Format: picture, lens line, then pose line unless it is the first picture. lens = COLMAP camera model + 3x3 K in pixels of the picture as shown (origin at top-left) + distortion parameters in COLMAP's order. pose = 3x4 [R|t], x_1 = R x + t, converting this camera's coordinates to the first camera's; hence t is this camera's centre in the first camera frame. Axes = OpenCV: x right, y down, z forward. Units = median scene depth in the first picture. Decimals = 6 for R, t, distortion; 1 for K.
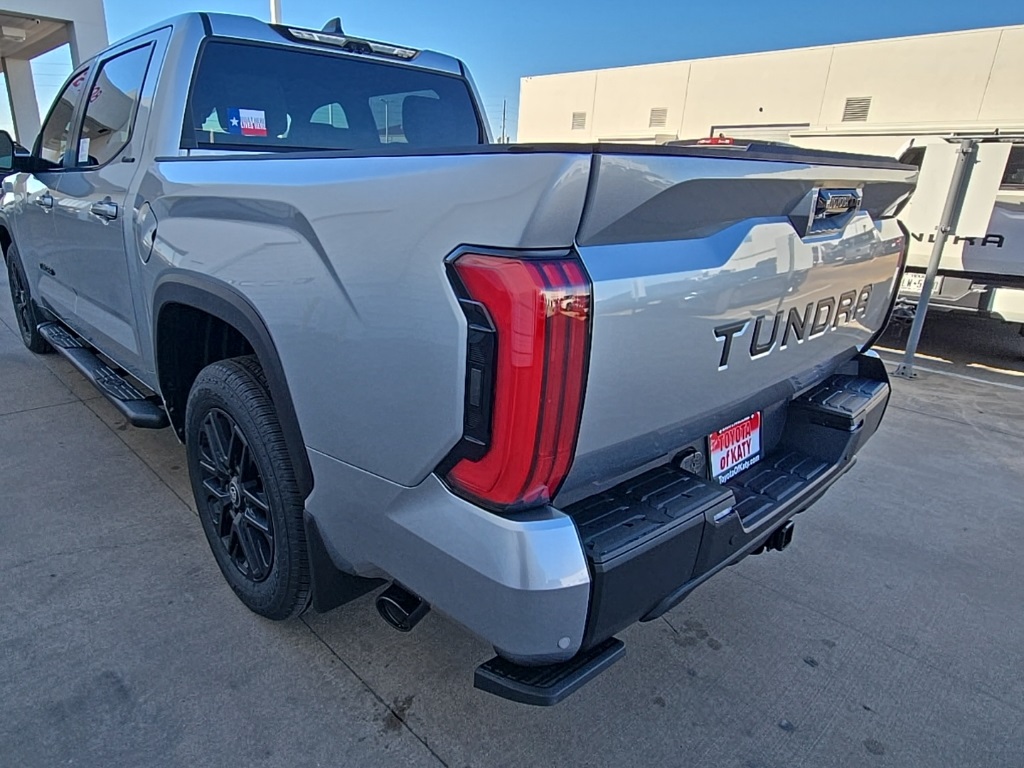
lens RADIAL K [[643.2, 0, 442.9], [0, 643.2, 383.9], [0, 0, 1]] dist [0.019924, 0.000468]
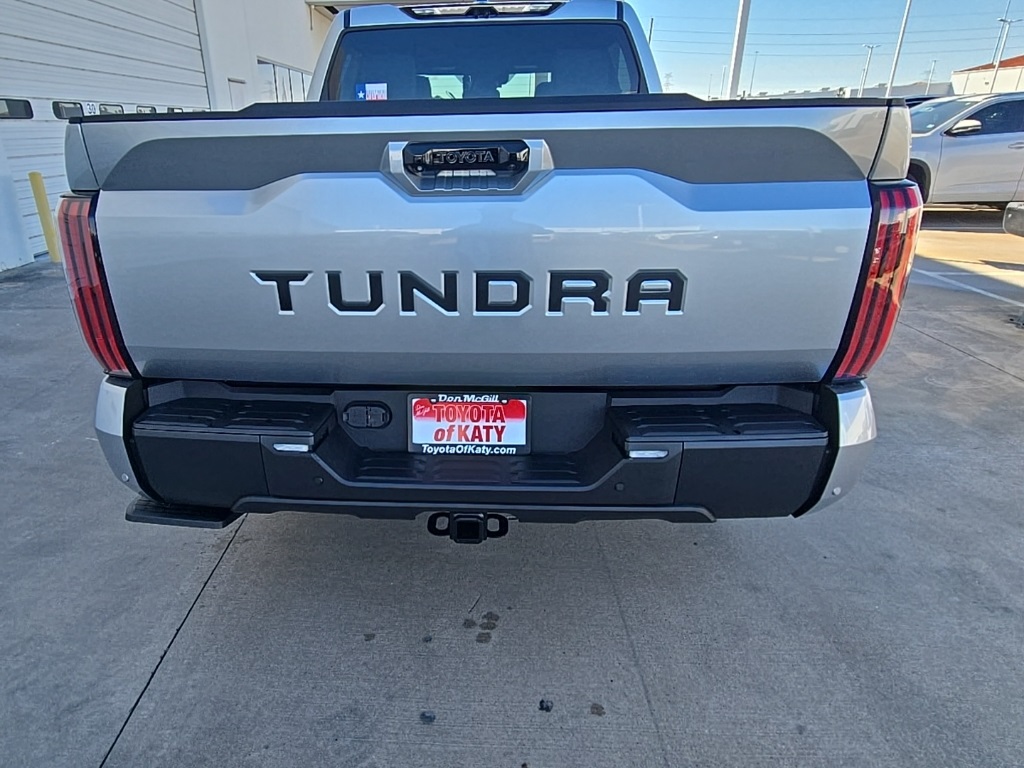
lens RADIAL K [[643.2, 0, 442.9], [0, 643.2, 383.9], [0, 0, 1]] dist [0.019924, 0.000468]
pose [[0.701586, 0.229086, -0.674757, 1.014123], [-0.191110, 0.972715, 0.131537, -0.073953], [0.686479, 0.036668, 0.726224, 0.292939]]
